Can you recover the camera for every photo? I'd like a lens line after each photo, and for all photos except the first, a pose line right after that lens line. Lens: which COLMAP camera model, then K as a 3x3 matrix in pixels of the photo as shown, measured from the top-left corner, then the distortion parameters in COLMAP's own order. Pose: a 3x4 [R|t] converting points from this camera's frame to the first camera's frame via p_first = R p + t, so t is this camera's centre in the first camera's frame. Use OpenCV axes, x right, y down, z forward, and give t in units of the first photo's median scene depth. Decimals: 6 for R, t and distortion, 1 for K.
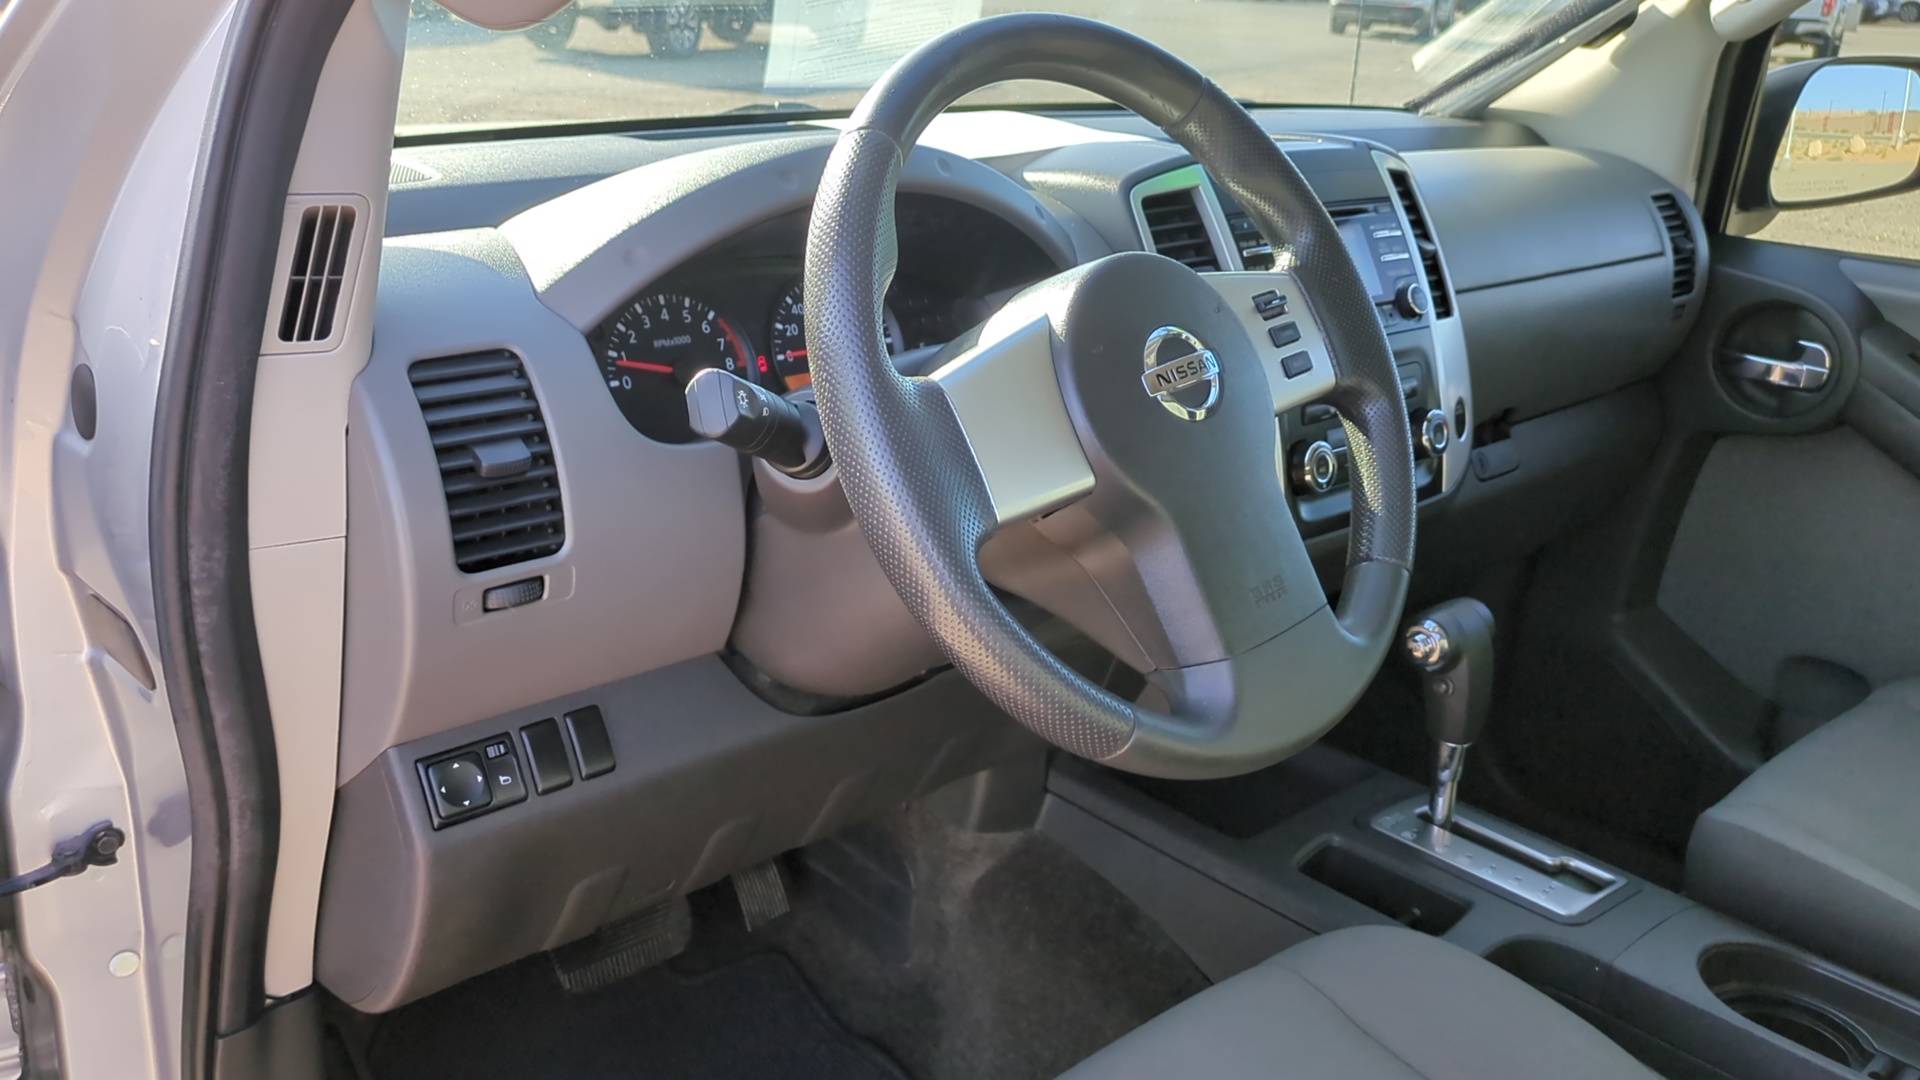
lens RADIAL K [[1647.4, 0, 941.2], [0, 1647.4, 545.6], [0, 0, 1]] dist [0.088871, -0.116821]
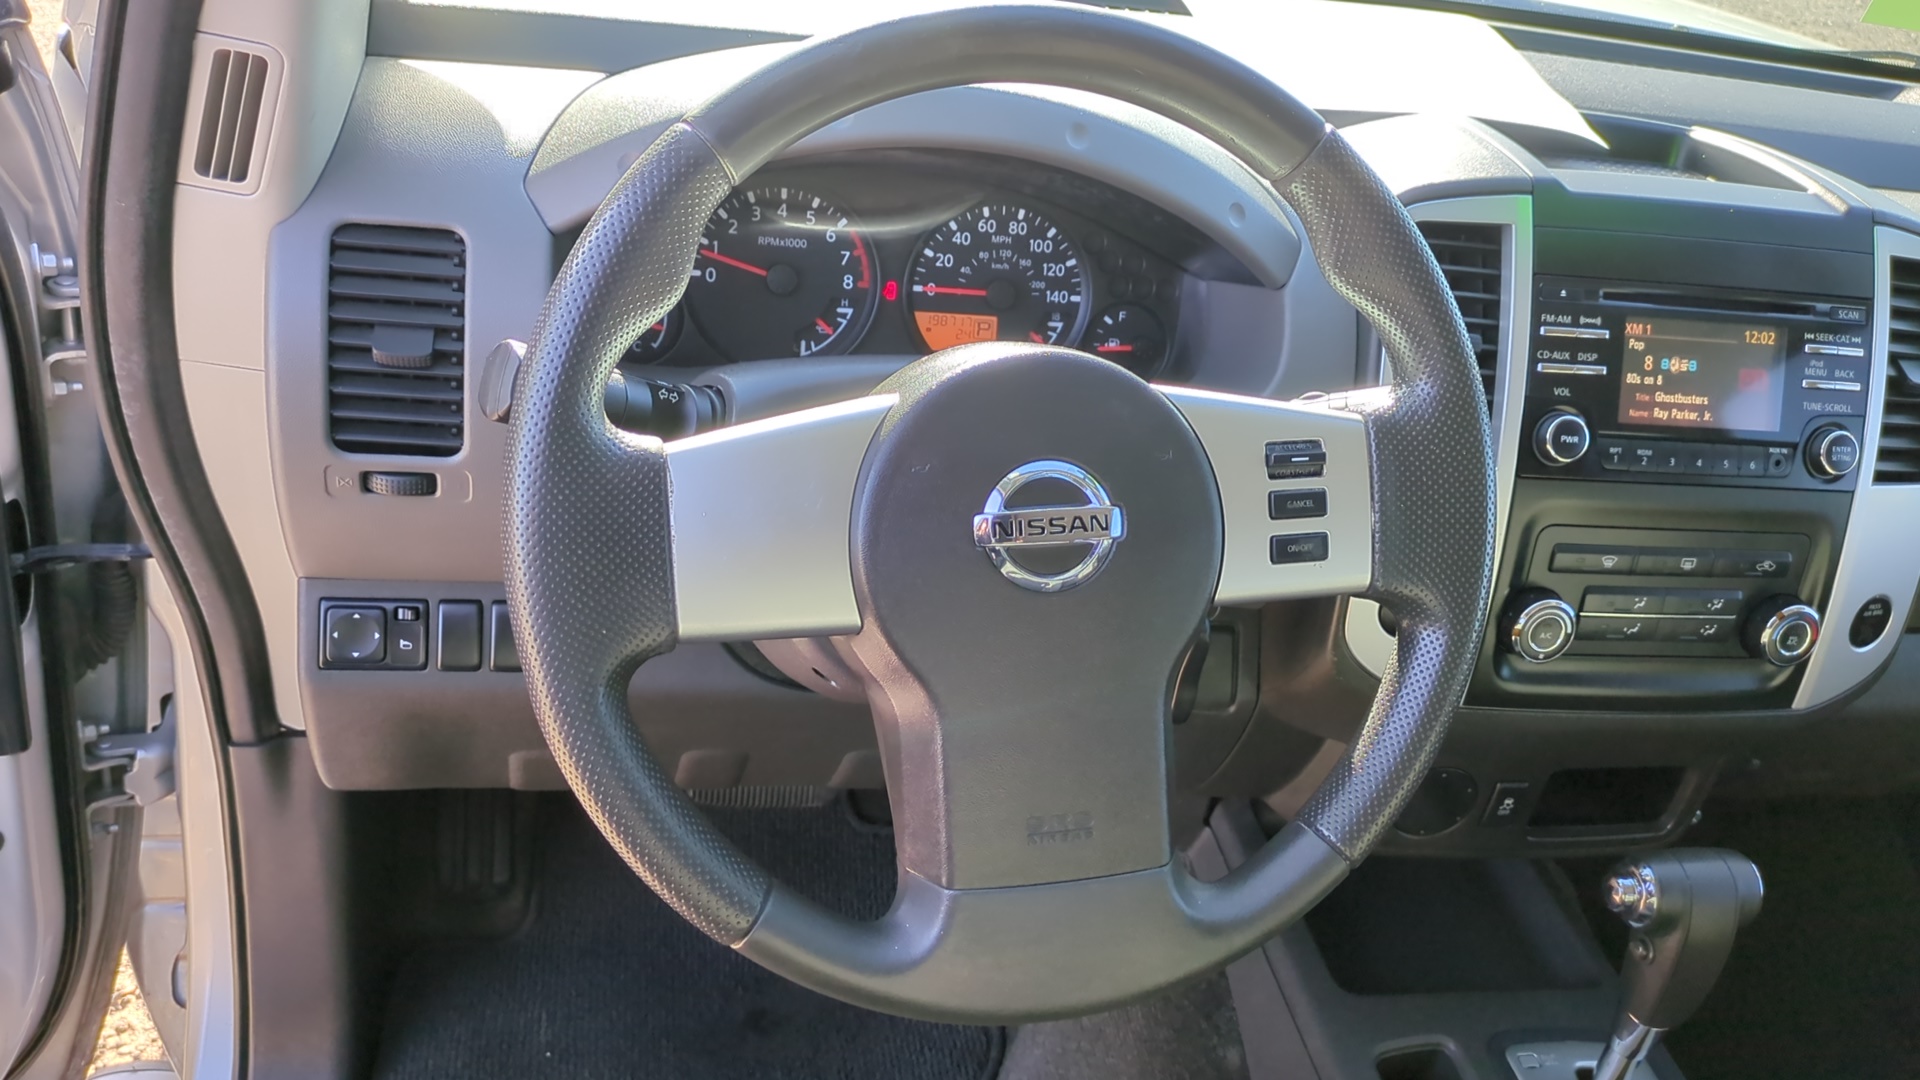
lens RADIAL K [[1647.4, 0, 964.1], [0, 1647.4, 535.6], [0, 0, 1]] dist [0.088871, -0.116821]
pose [[0.839876, 0.366041, -0.400777, 0.392683], [-0.292555, 0.927231, 0.233781, -0.249673], [0.457187, -0.079098, 0.885846, 0.279437]]
